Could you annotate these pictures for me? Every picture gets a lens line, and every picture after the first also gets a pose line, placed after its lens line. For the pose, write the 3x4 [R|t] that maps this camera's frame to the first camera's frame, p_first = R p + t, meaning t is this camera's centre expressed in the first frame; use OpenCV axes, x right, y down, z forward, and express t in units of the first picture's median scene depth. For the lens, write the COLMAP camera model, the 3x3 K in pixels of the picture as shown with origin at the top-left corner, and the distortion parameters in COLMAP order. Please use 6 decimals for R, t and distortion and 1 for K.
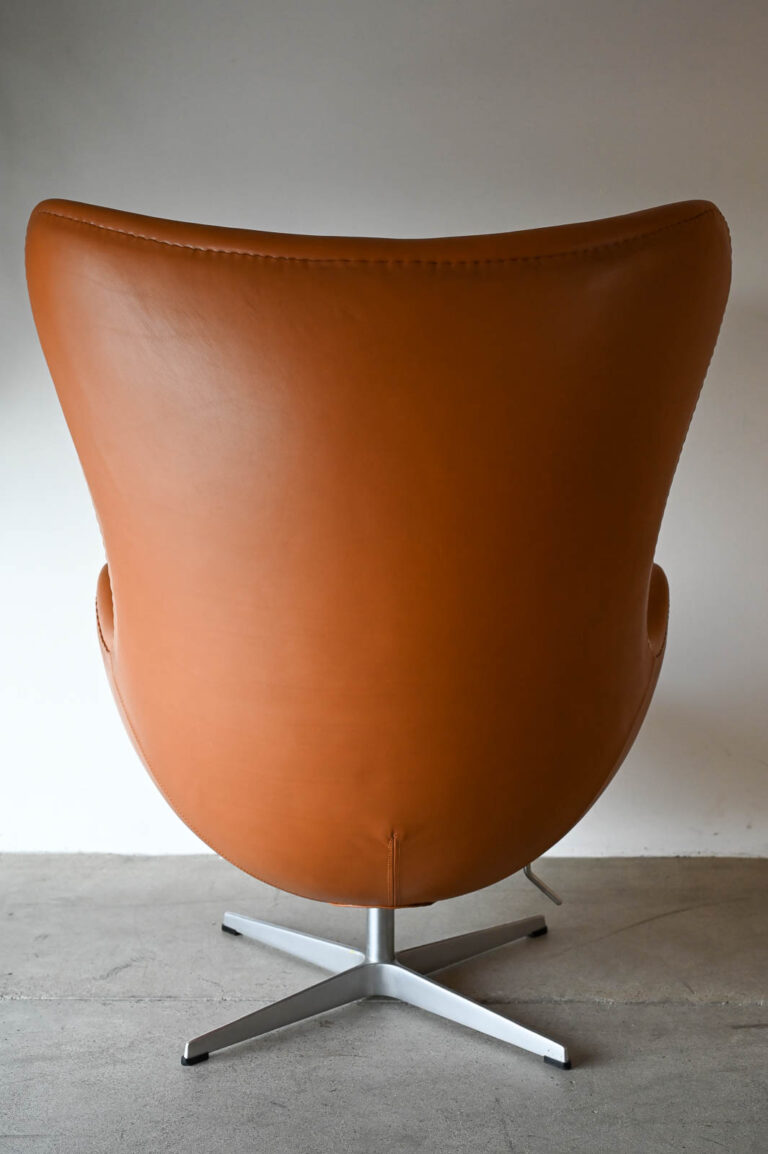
lens RADIAL K [[1797.6, 0, 384.0], [0, 1797.6, 577.0], [0, 0, 1]] dist [-0.006029, -0.015369]
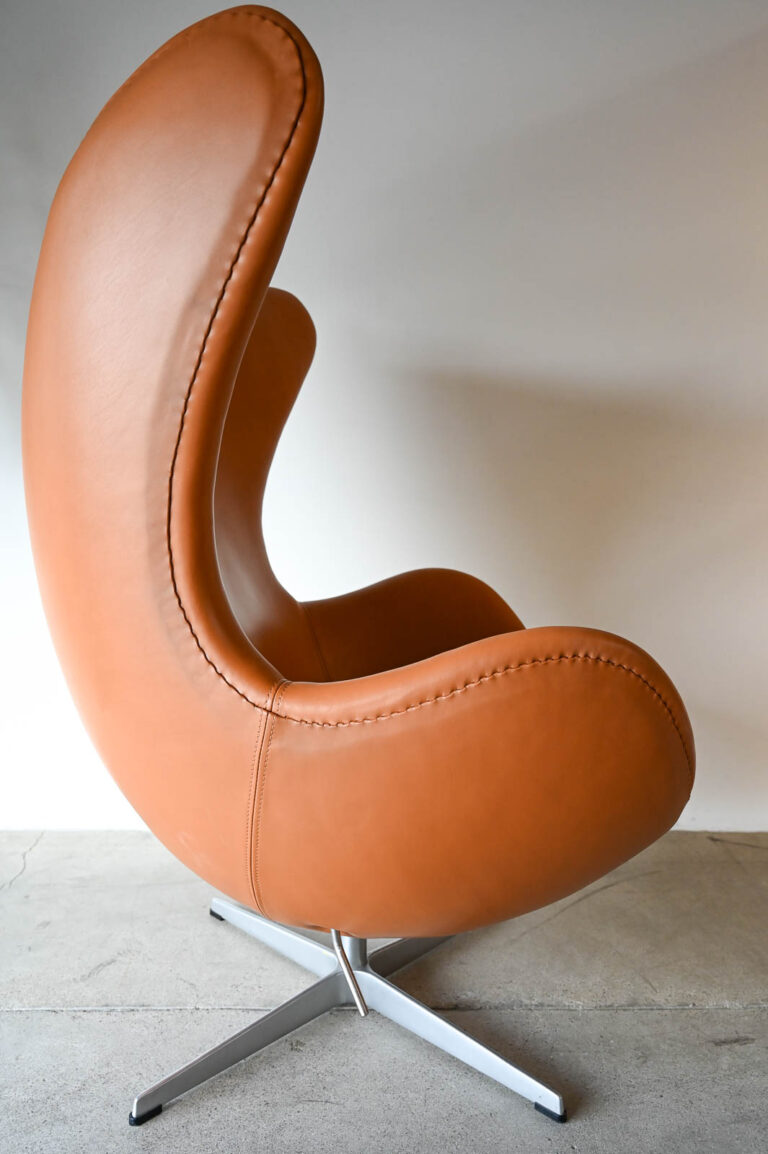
lens RADIAL K [[816.0, 0, 384.0], [0, 816.0, 577.0], [0, 0, 1]] dist [-0.008374, -0.005211]
pose [[0.999128, 0.001993, 0.041699, -0.004183], [0.001471, 0.996559, -0.082877, 0.033662], [-0.041721, 0.082866, 0.995687, 0.533405]]
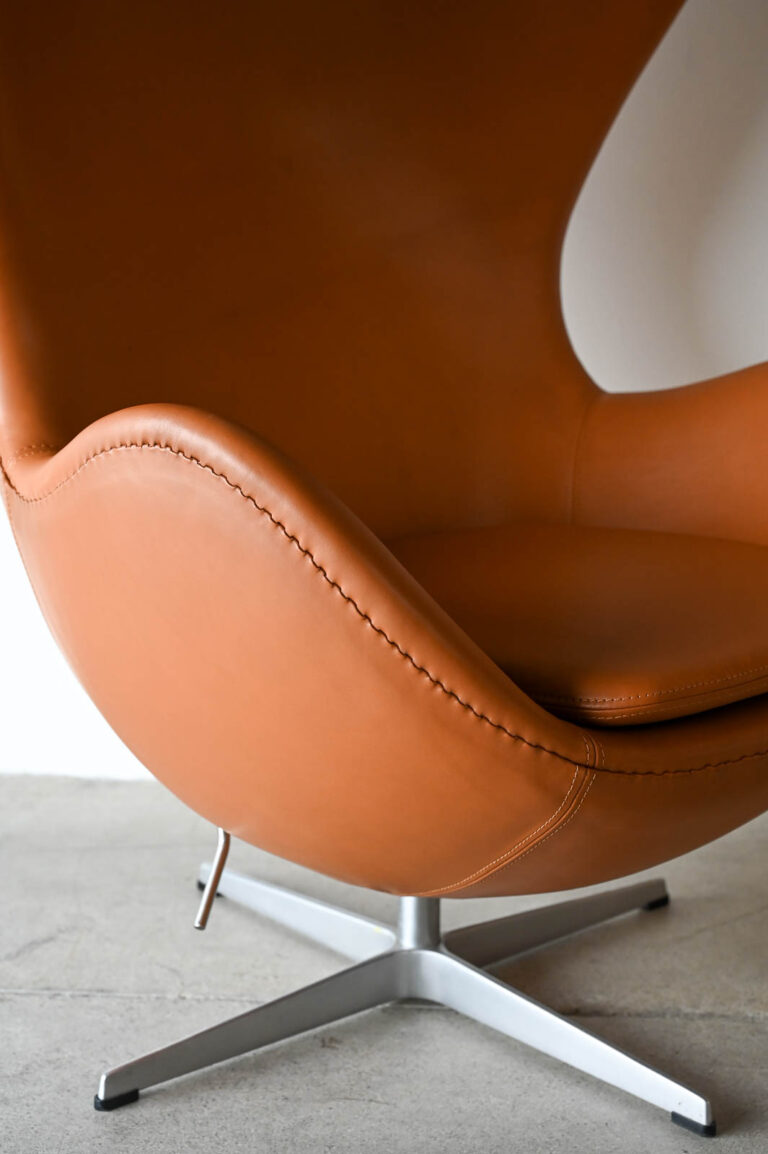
lens RADIAL K [[1797.6, 0, 384.0], [0, 1797.6, 577.0], [0, 0, 1]] dist [-0.006029, -0.015369]
pose [[0.998618, 0.015643, -0.050164, 0.016538], [-0.013698, 0.999149, 0.038903, 0.054284], [0.050730, -0.038162, 0.997983, 0.354070]]
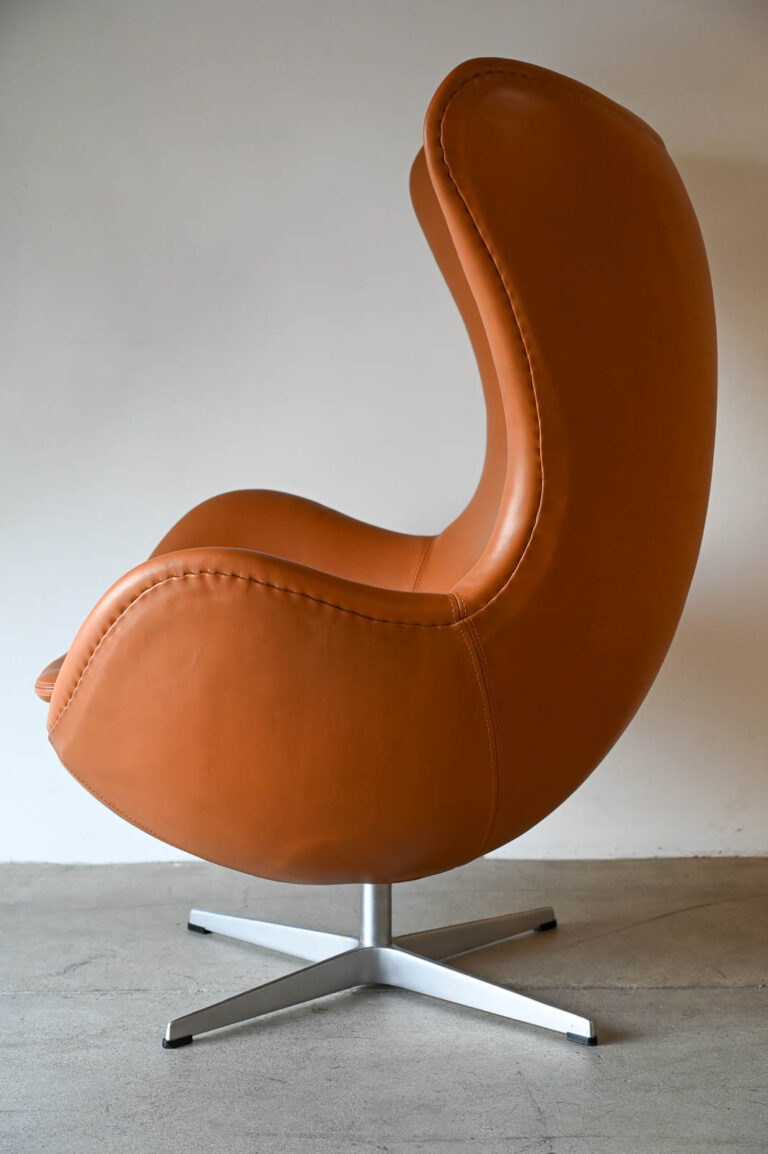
lens RADIAL K [[2220.8, 0, 384.0], [0, 2220.8, 577.0], [0, 0, 1]] dist [0.007894, 0.104608]
pose [[0.998957, -0.005524, 0.045323, -0.048033], [0.007322, 0.999189, -0.039591, 0.076336], [-0.045068, 0.039882, 0.998188, -0.107999]]
